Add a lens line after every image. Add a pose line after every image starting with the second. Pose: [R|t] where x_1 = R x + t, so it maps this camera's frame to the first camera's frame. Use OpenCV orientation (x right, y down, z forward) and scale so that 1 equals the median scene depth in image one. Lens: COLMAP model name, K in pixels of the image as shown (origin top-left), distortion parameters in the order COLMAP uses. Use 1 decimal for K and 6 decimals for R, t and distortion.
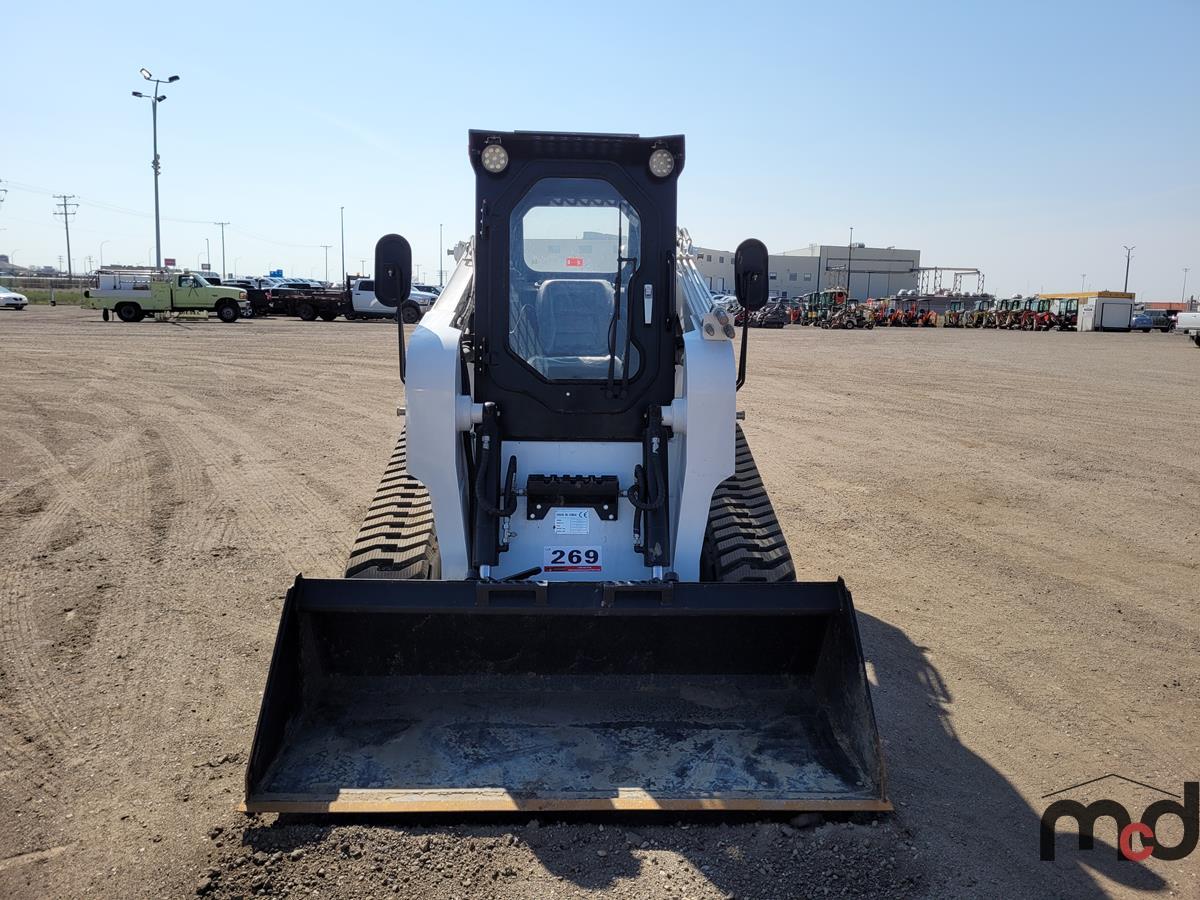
lens RADIAL K [[888.8, 0, 607.8], [0, 888.8, 449.6], [0, 0, 1]] dist [0.033635, -0.024853]
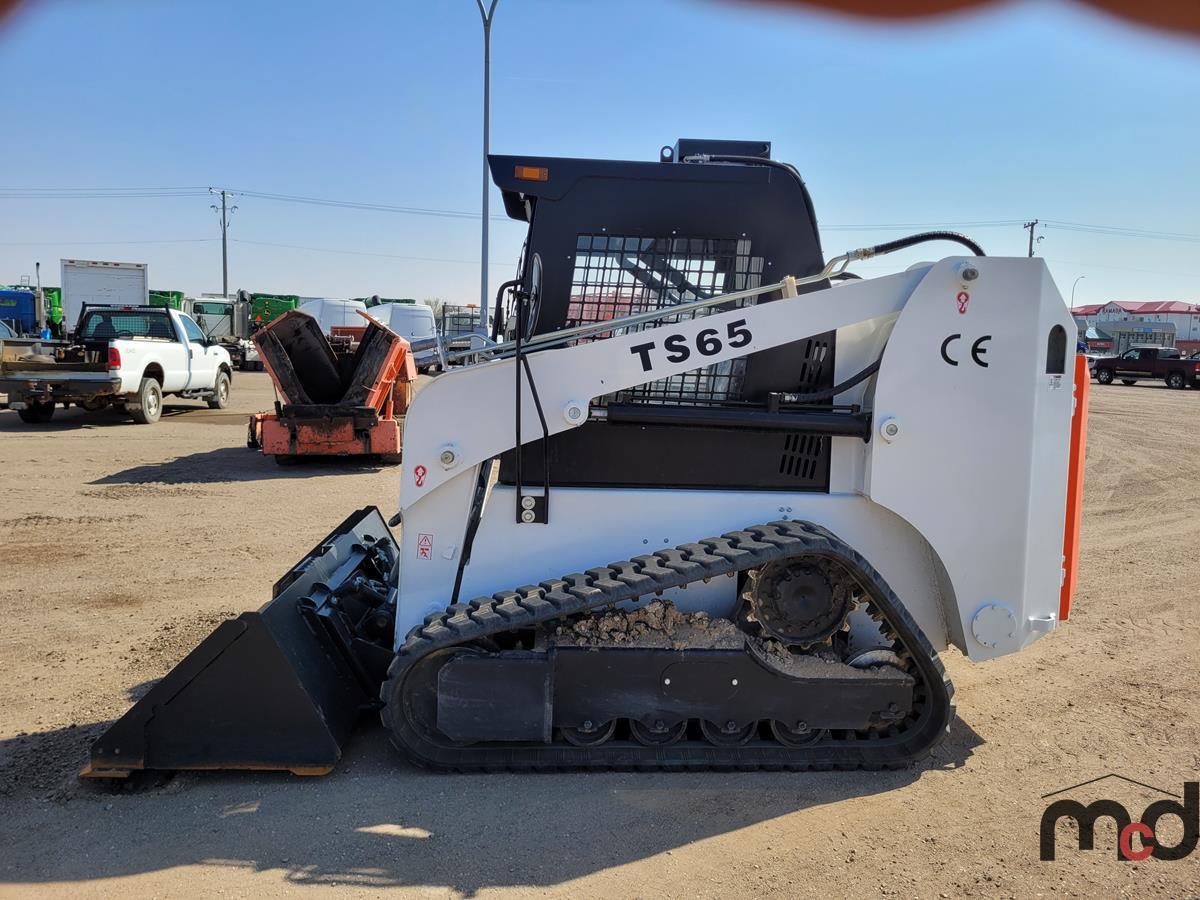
lens RADIAL K [[888.8, 0, 600.6], [0, 888.8, 451.7], [0, 0, 1]] dist [0.033635, -0.024853]
pose [[0.035601, 0.105690, -0.993762, 1.190741], [-0.205360, 0.973944, 0.096226, -0.185422], [0.978039, 0.200654, 0.056378, 1.276423]]
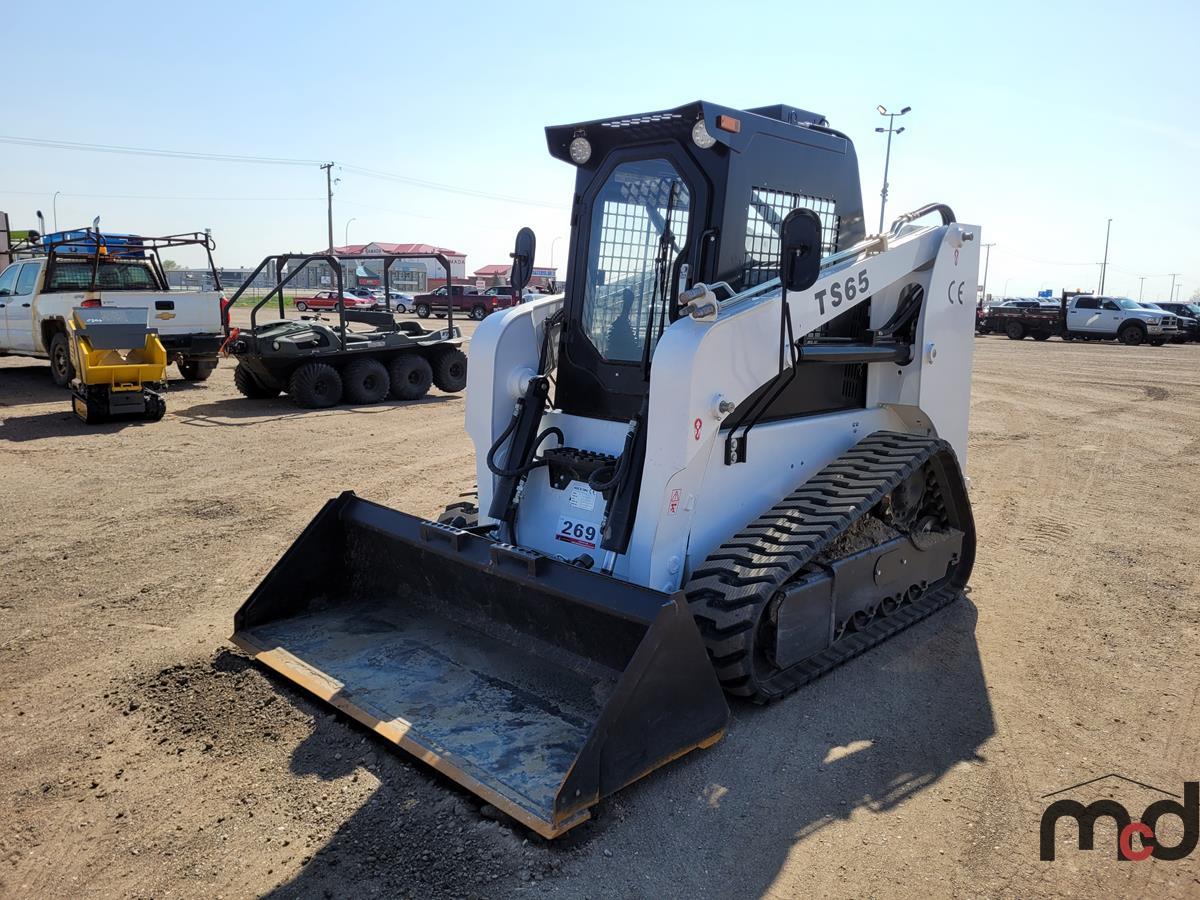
lens RADIAL K [[888.8, 0, 609.4], [0, 888.8, 445.2], [0, 0, 1]] dist [0.033635, -0.024853]
pose [[0.701234, 0.111424, -0.704170, 0.804530], [-0.130525, 0.991082, 0.026843, -0.010138], [0.700881, 0.073089, 0.709524, 0.335832]]
